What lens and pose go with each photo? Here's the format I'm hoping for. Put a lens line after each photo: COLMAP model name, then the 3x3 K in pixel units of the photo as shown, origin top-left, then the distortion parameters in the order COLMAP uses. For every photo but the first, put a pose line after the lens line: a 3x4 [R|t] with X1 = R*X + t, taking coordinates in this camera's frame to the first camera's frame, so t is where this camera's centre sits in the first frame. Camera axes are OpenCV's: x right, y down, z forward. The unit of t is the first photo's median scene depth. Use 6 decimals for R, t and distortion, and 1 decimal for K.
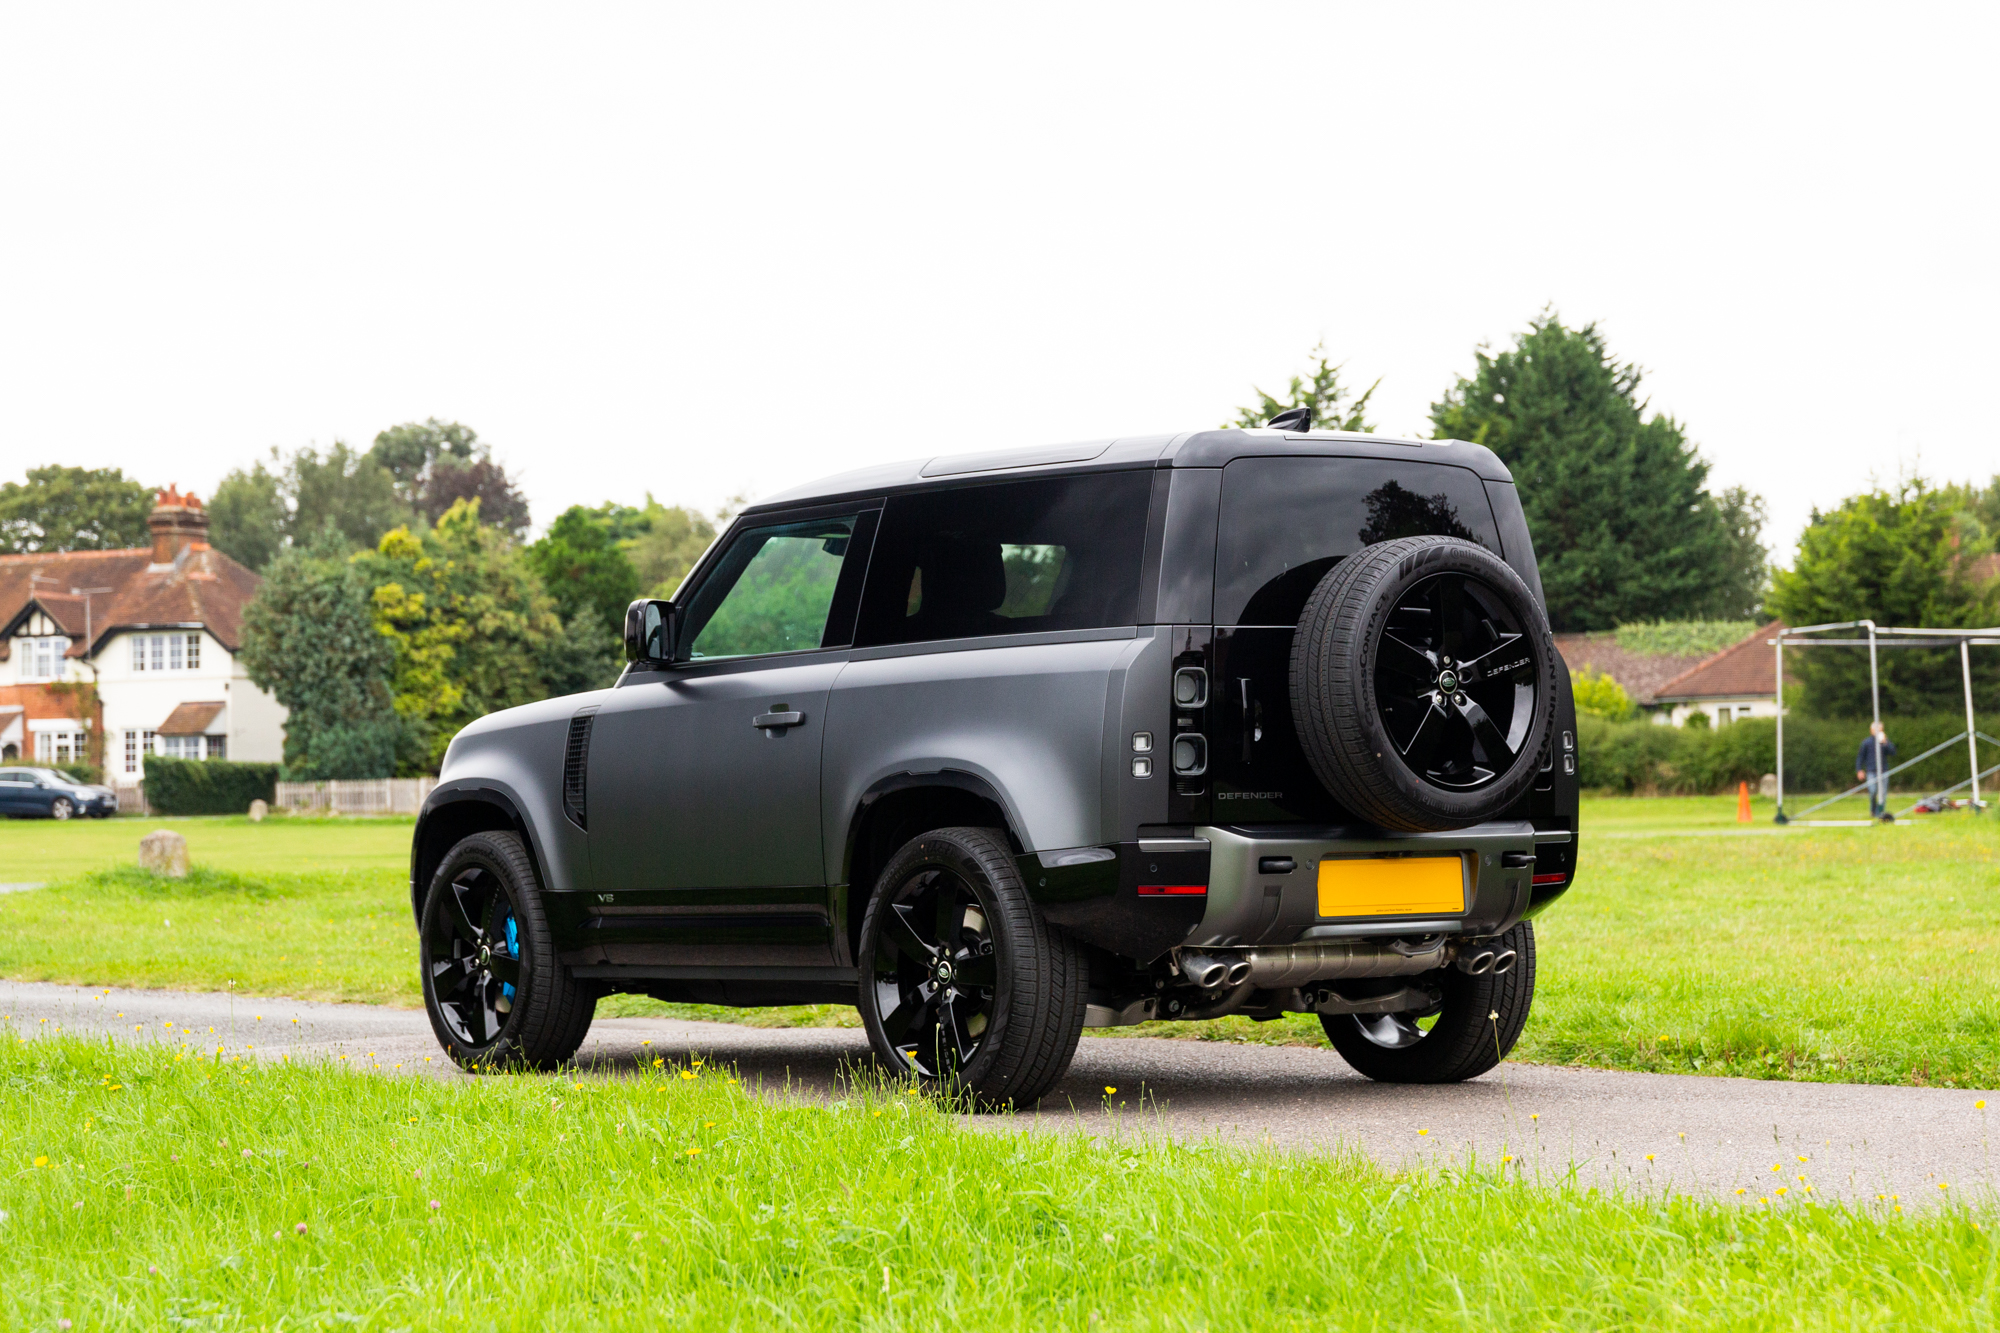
lens RADIAL K [[3564.4, 0, 996.7], [0, 3564.4, 624.8], [0, 0, 1]] dist [-0.021475, 0.000000]
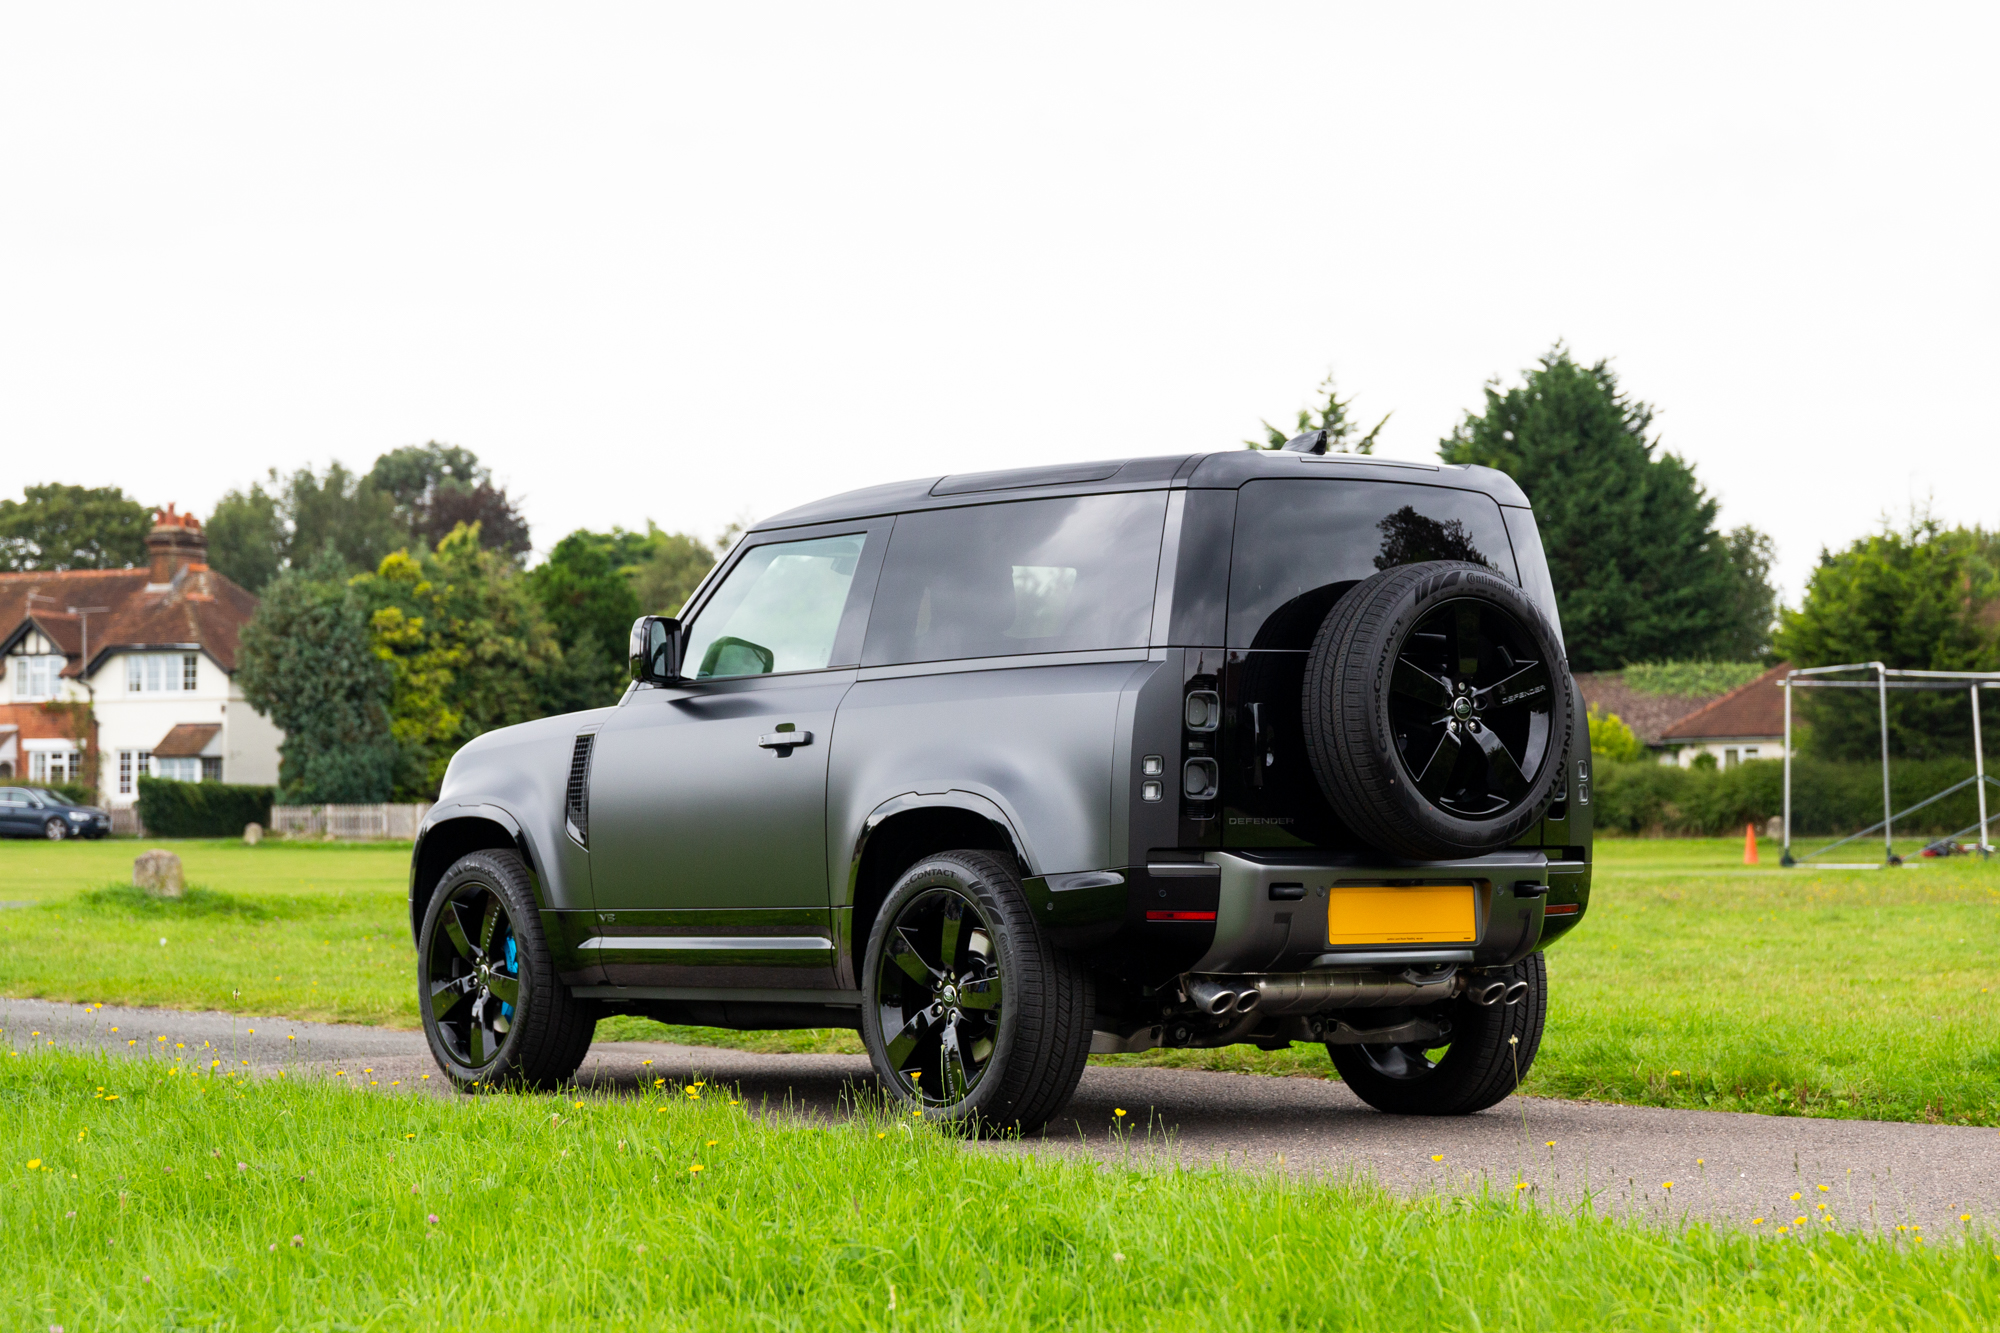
lens RADIAL K [[3564.4, 0, 1001.7], [0, 3564.4, 671.5], [0, 0, 1]] dist [-0.021475, 0.000000]
pose [[0.999909, 0.012952, 0.003685, -0.004863], [-0.012947, 0.999915, -0.001379, 0.008544], [-0.003702, 0.001331, 0.999992, 0.011257]]
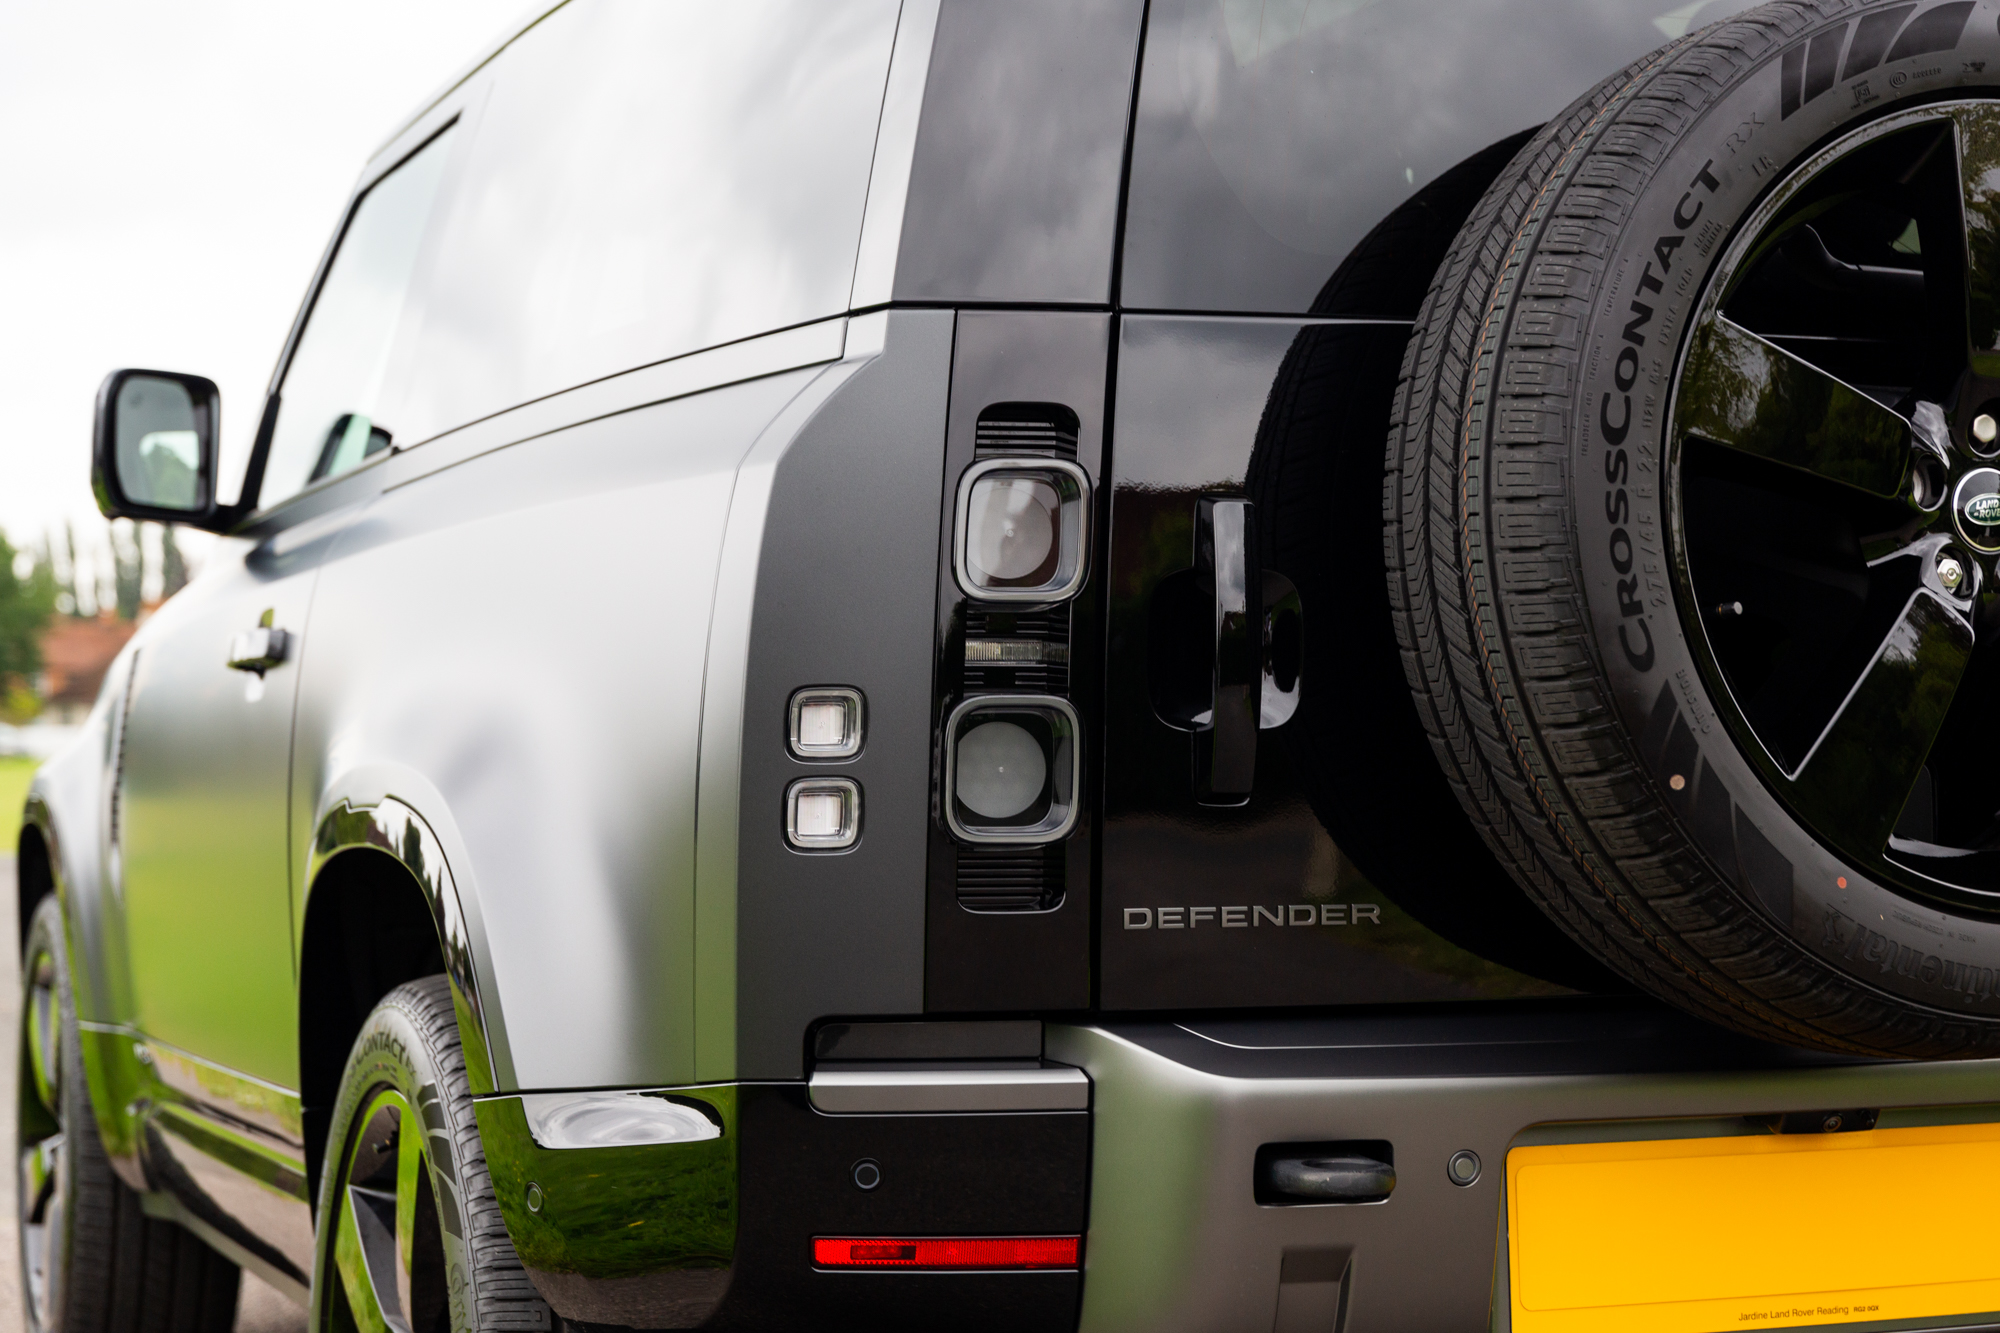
lens RADIAL K [[3564.4, 0, 996.9], [0, 3564.4, 666.7], [0, 0, 1]] dist [-0.021475, 0.000000]
pose [[0.973443, 0.005732, -0.228857, 0.113320], [-0.001737, 0.999843, 0.017656, 0.022783], [0.228922, -0.016790, 0.973300, 0.705918]]
